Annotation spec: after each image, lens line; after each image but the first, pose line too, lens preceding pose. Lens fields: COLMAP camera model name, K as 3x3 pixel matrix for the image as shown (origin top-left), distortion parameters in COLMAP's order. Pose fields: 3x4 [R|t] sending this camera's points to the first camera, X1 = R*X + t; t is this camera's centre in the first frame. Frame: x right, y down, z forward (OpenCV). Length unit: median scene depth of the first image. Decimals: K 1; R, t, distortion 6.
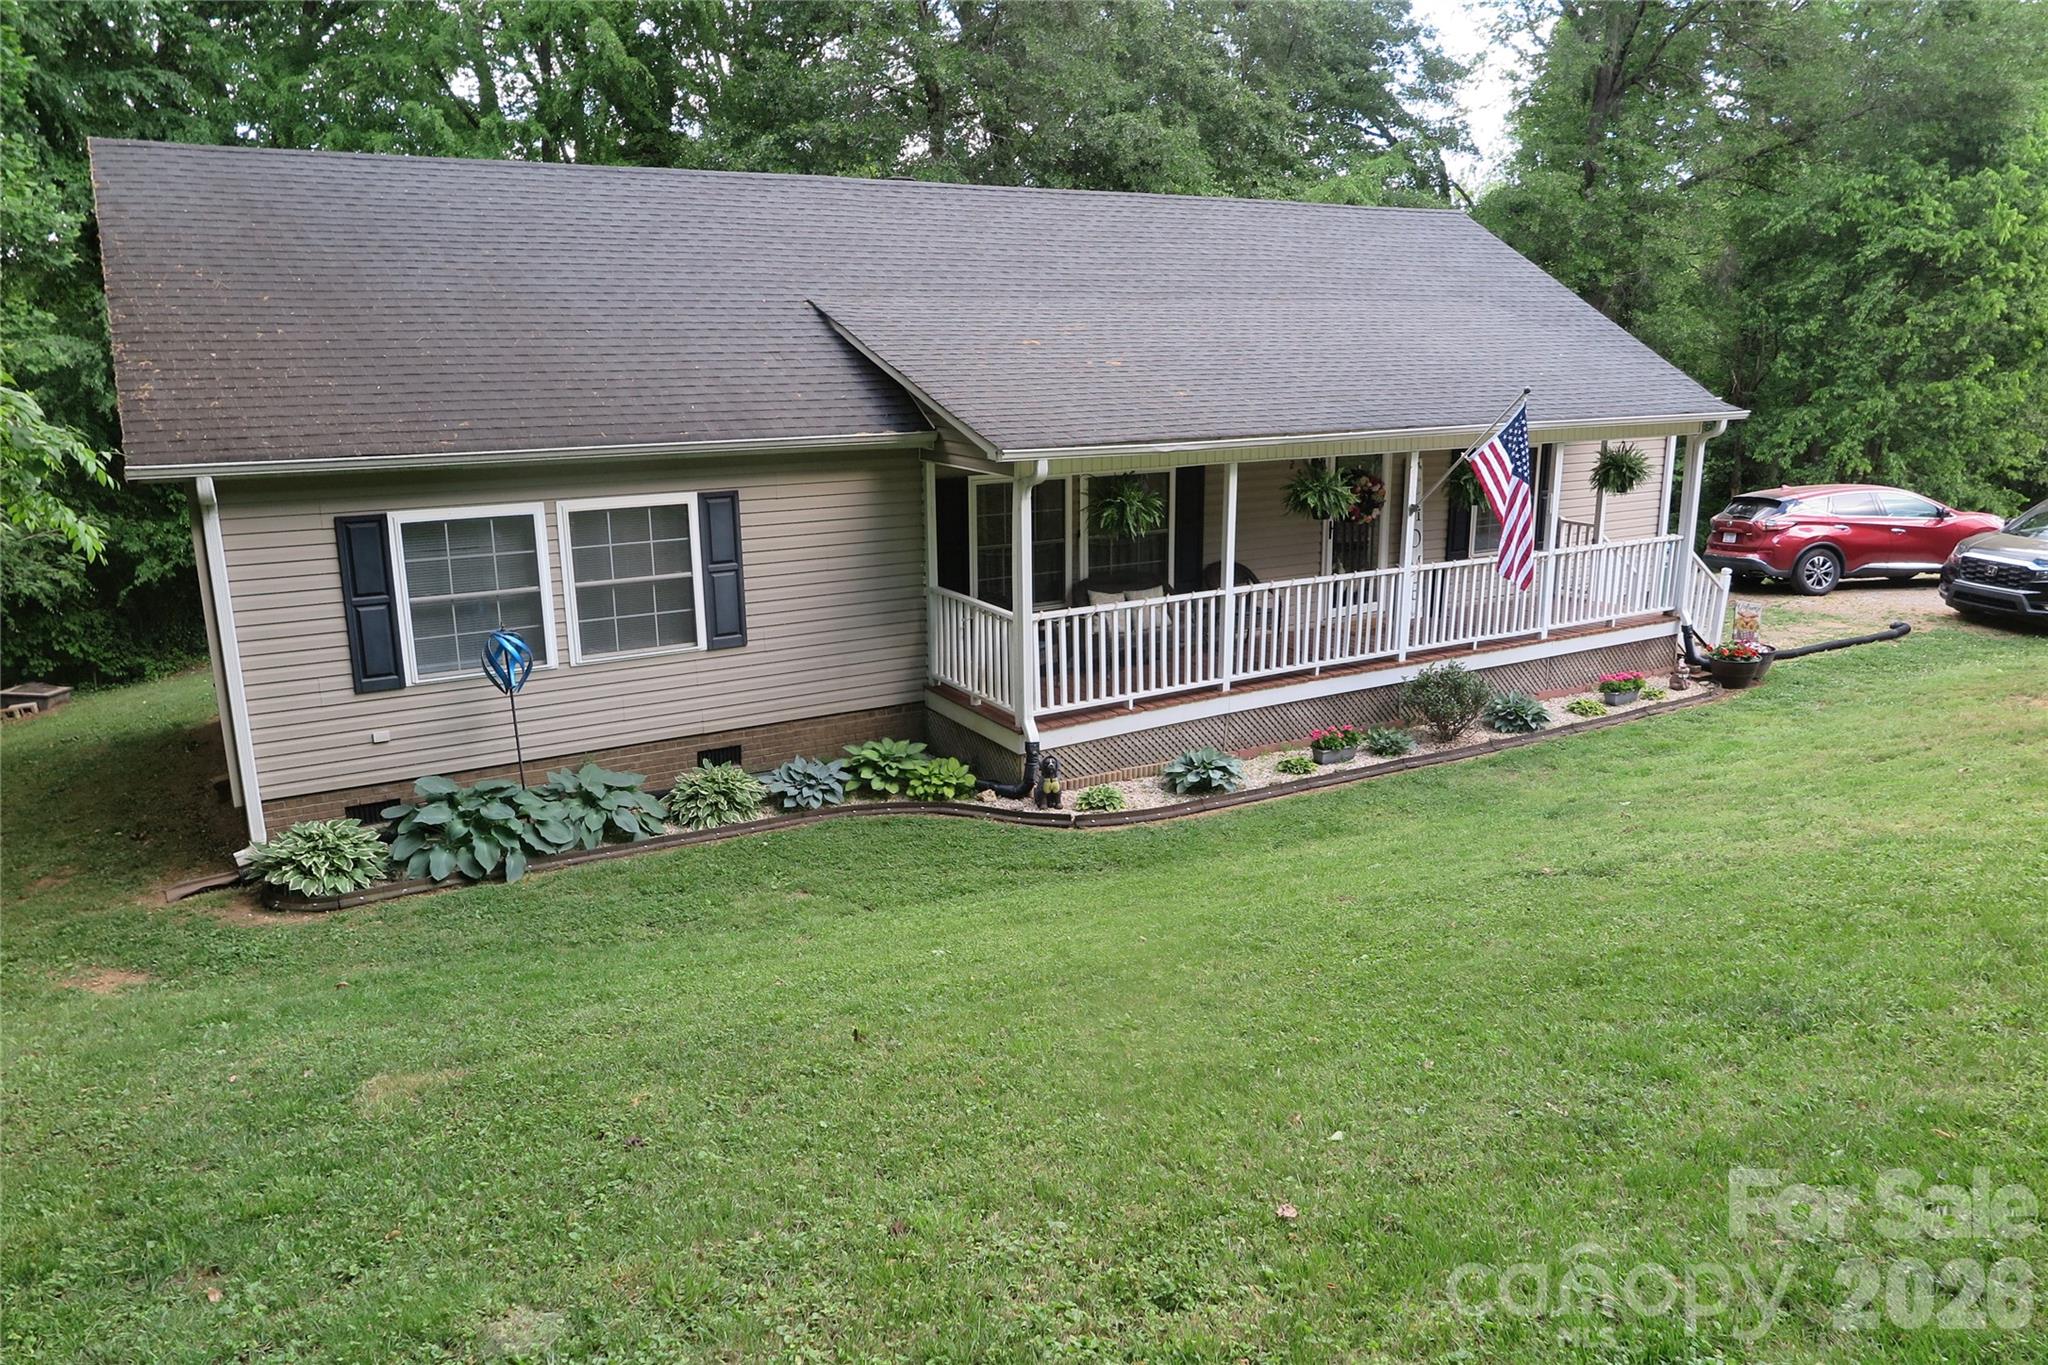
lens RADIAL K [[1436.3, 0, 1024.5], [0, 1436.3, 687.1], [0, 0, 1]] dist [-0.066011, 0.005945]
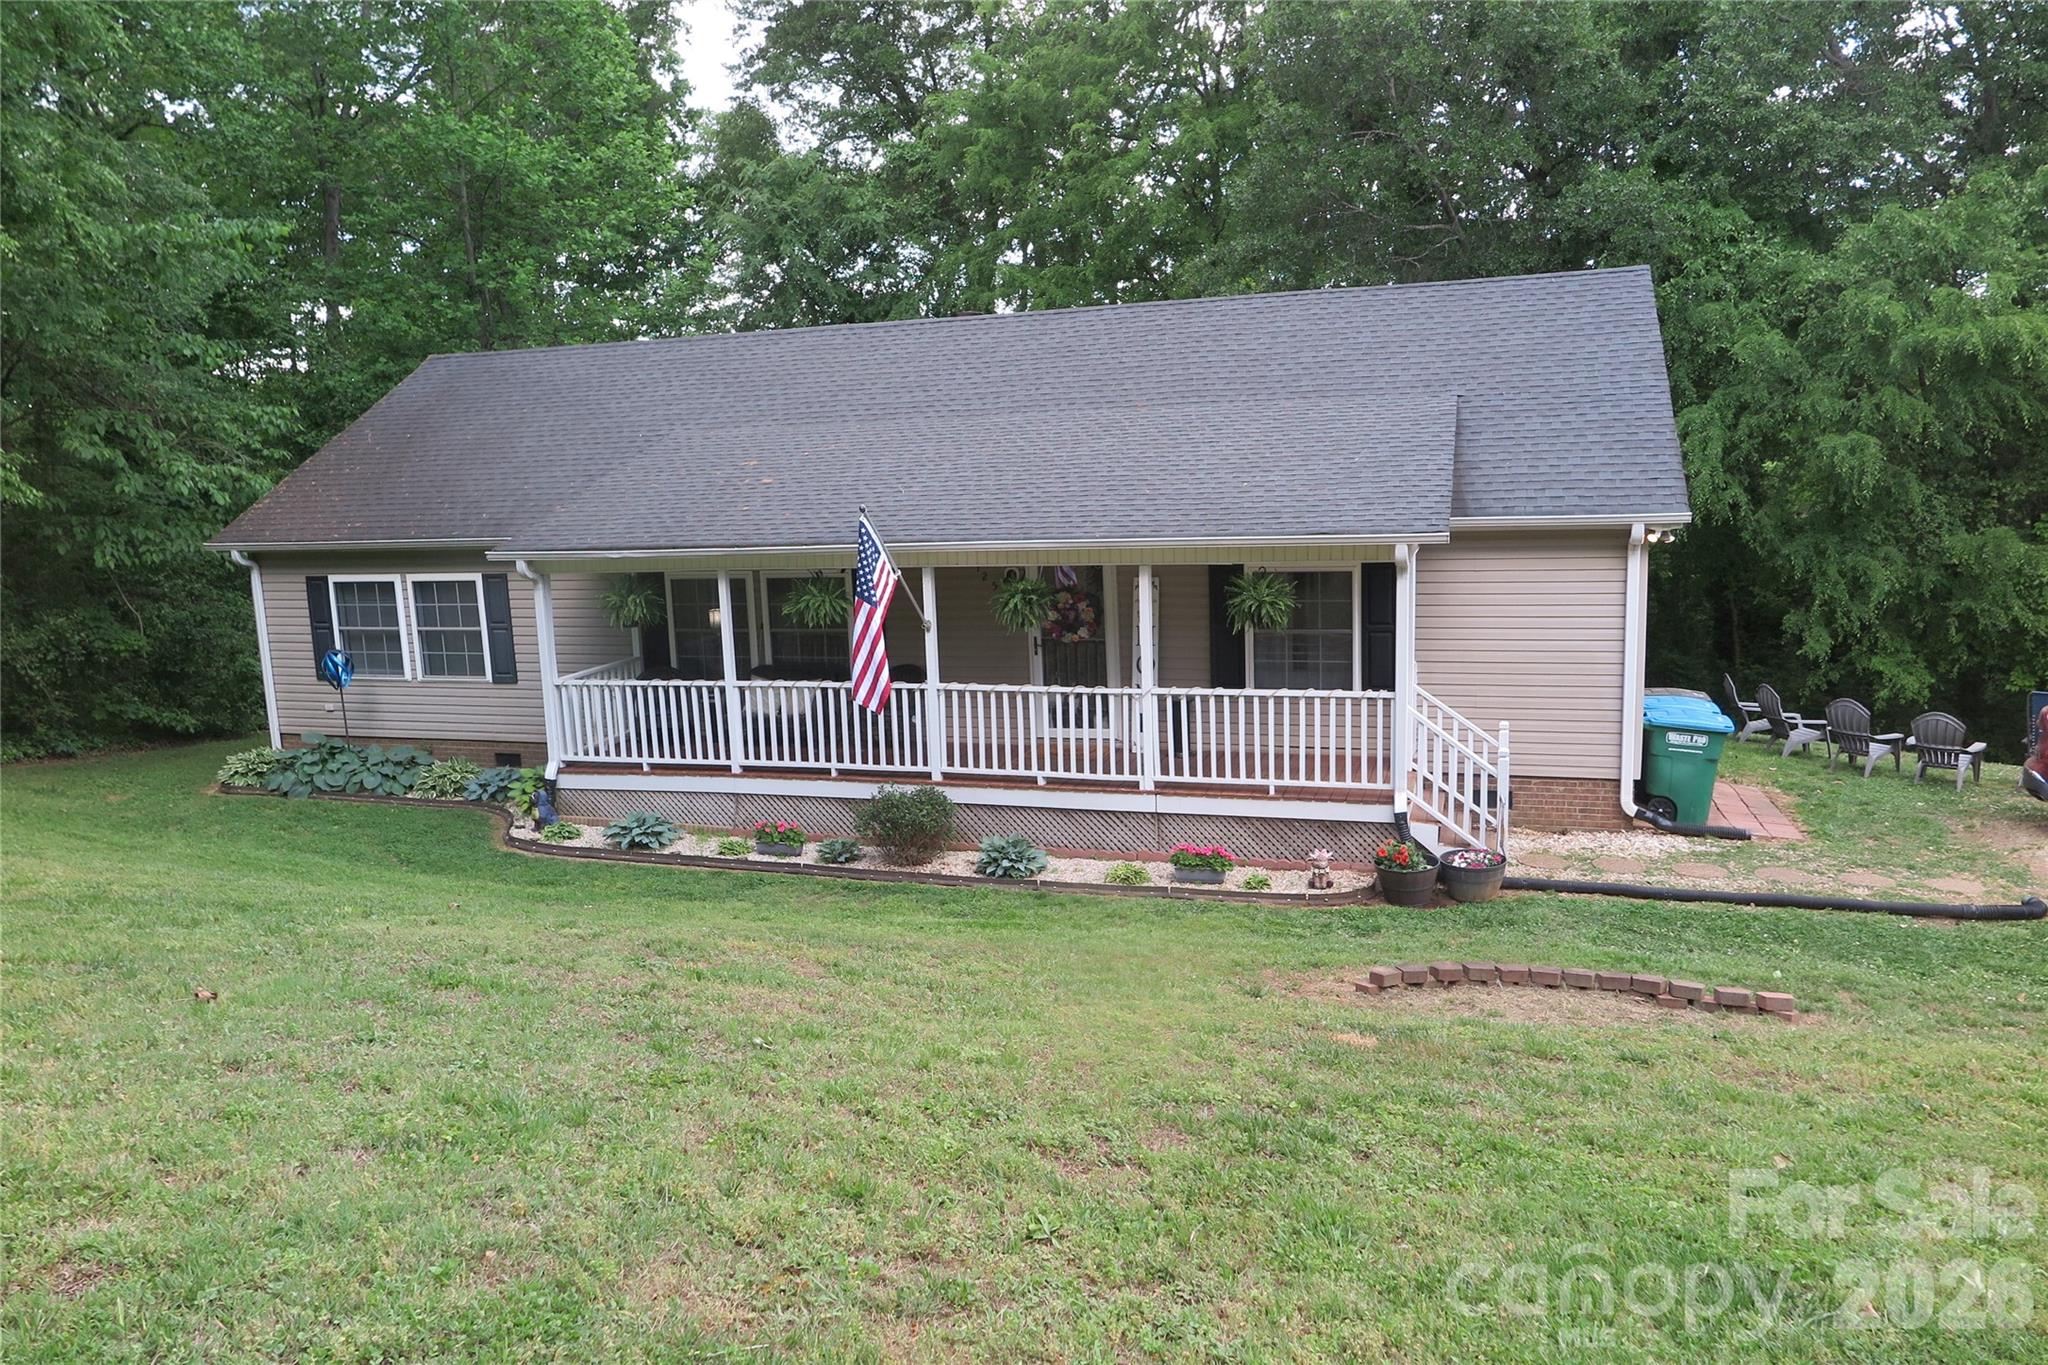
lens RADIAL K [[1436.3, 0, 1019.4], [0, 1436.3, 683.3], [0, 0, 1]] dist [-0.066011, 0.005945]
pose [[0.660614, 0.110770, -0.742509, 1.182904], [-0.134733, 0.990489, 0.027892, -0.135355], [0.738537, 0.081614, 0.669255, 0.439027]]
